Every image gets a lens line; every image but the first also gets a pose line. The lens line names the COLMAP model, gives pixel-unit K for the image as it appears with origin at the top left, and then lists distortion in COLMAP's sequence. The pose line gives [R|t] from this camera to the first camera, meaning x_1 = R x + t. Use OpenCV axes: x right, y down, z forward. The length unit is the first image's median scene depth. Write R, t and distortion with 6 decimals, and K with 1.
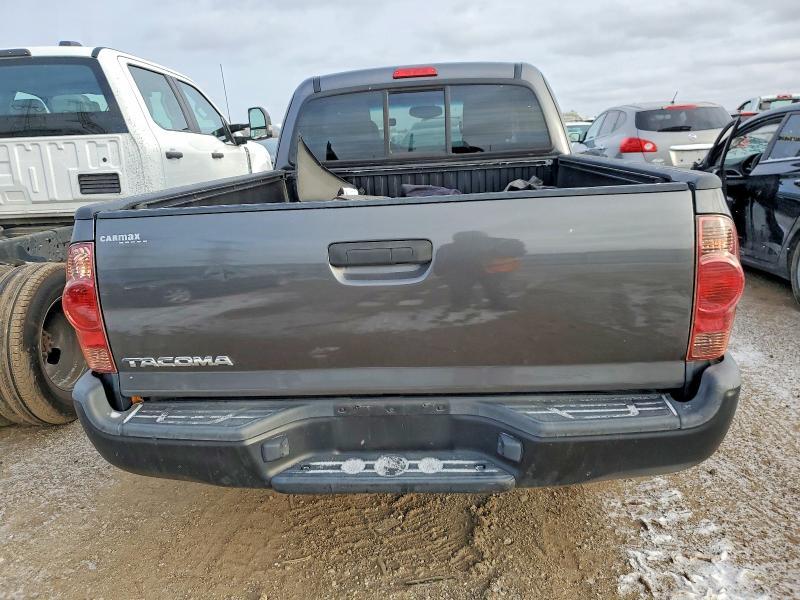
lens RADIAL K [[614.9, 0, 400.0], [0, 614.9, 300.0], [0, 0, 1]] dist [0.007634, -0.006878]
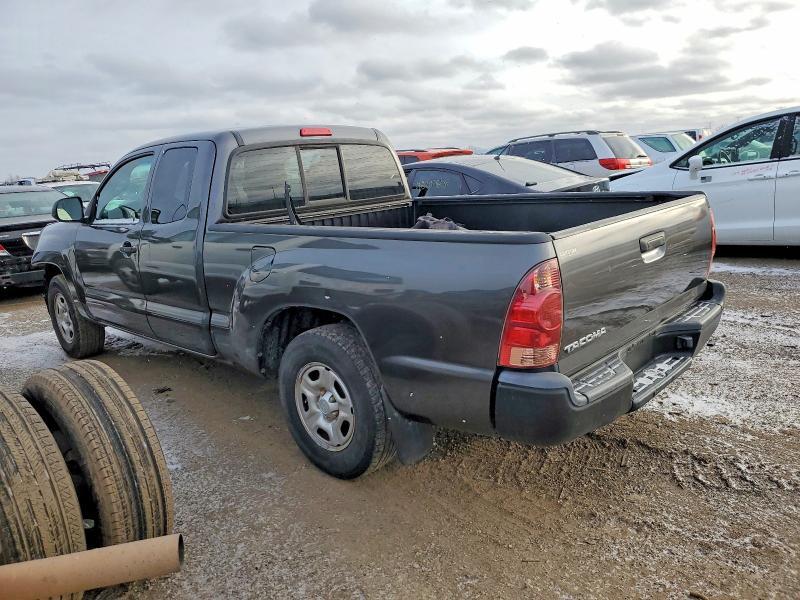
lens RADIAL K [[614.9, 0, 400.0], [0, 614.9, 300.0], [0, 0, 1]] dist [0.007634, -0.006878]
pose [[0.620871, -0.161372, 0.767123, -0.808727], [0.231988, 0.972573, 0.016831, -0.051059], [-0.748800, 0.167513, 0.641279, 0.207637]]
